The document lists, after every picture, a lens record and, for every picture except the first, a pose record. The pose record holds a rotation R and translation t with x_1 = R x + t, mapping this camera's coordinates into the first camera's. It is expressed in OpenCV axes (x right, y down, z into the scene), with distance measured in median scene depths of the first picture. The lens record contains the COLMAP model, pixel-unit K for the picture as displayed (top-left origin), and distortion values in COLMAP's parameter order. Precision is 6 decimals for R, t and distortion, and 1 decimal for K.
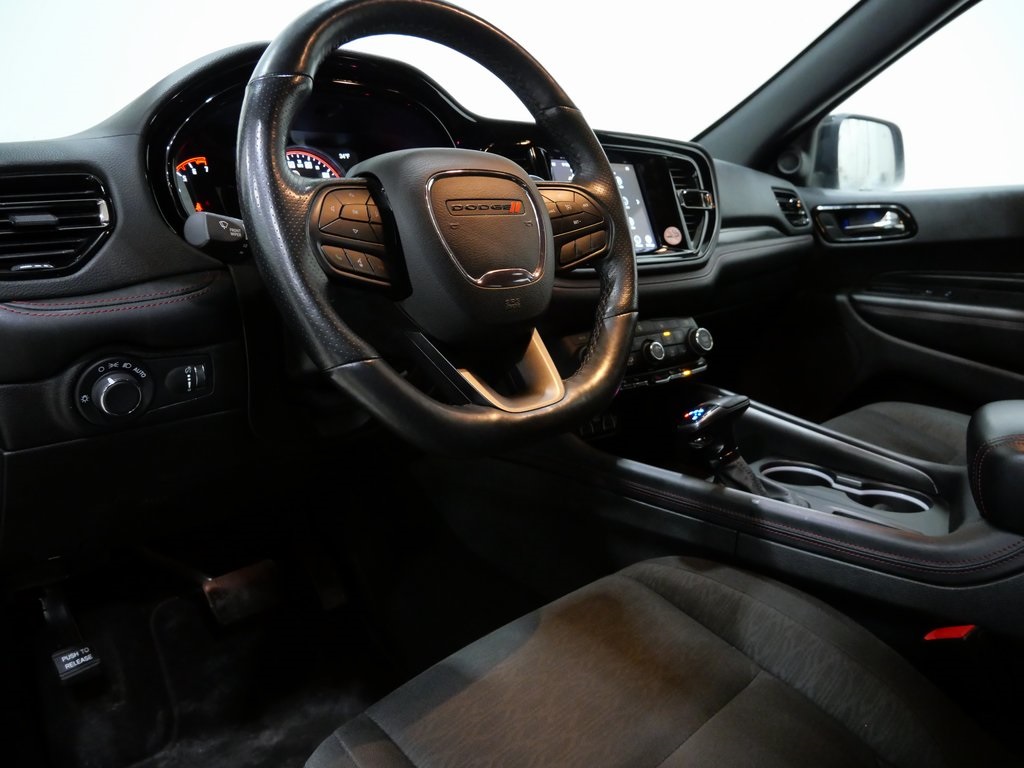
lens RADIAL K [[728.8, 0, 507.2], [0, 728.8, 379.7], [0, 0, 1]] dist [-0.042511, 0.003064]
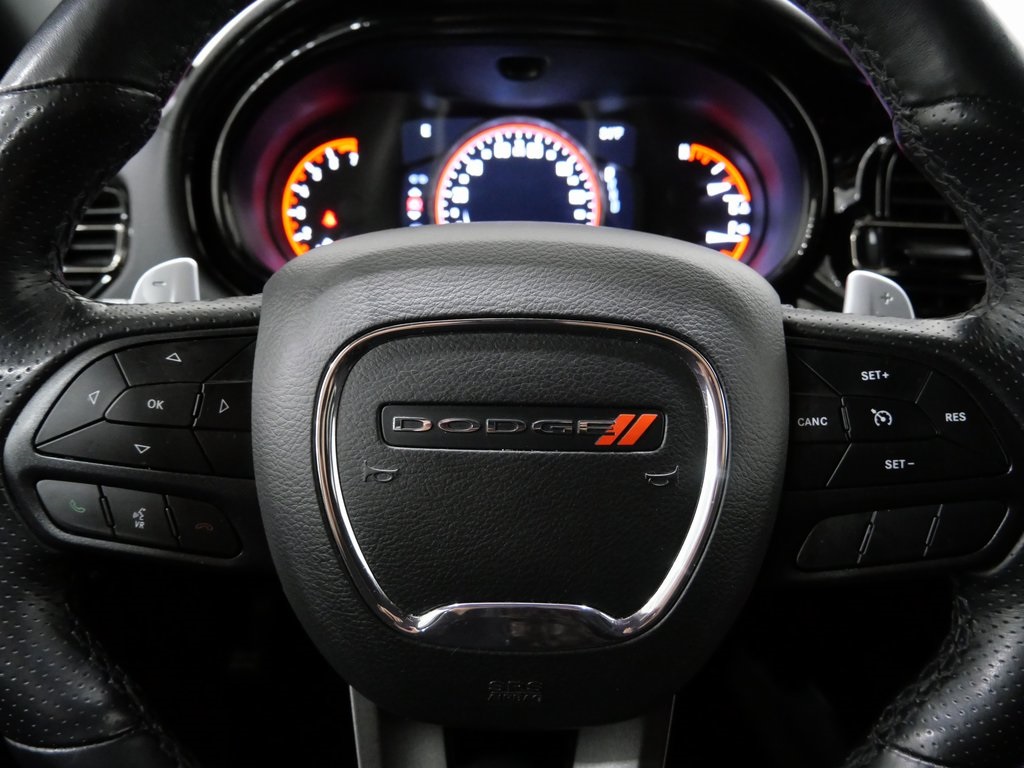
lens RADIAL K [[728.8, 0, 509.6], [0, 728.8, 384.7], [0, 0, 1]] dist [-0.042511, 0.003064]
pose [[0.708886, 0.307264, -0.634878, 0.143077], [-0.189951, 0.950034, 0.247697, -0.255398], [0.679264, -0.054993, 0.731831, 0.537346]]
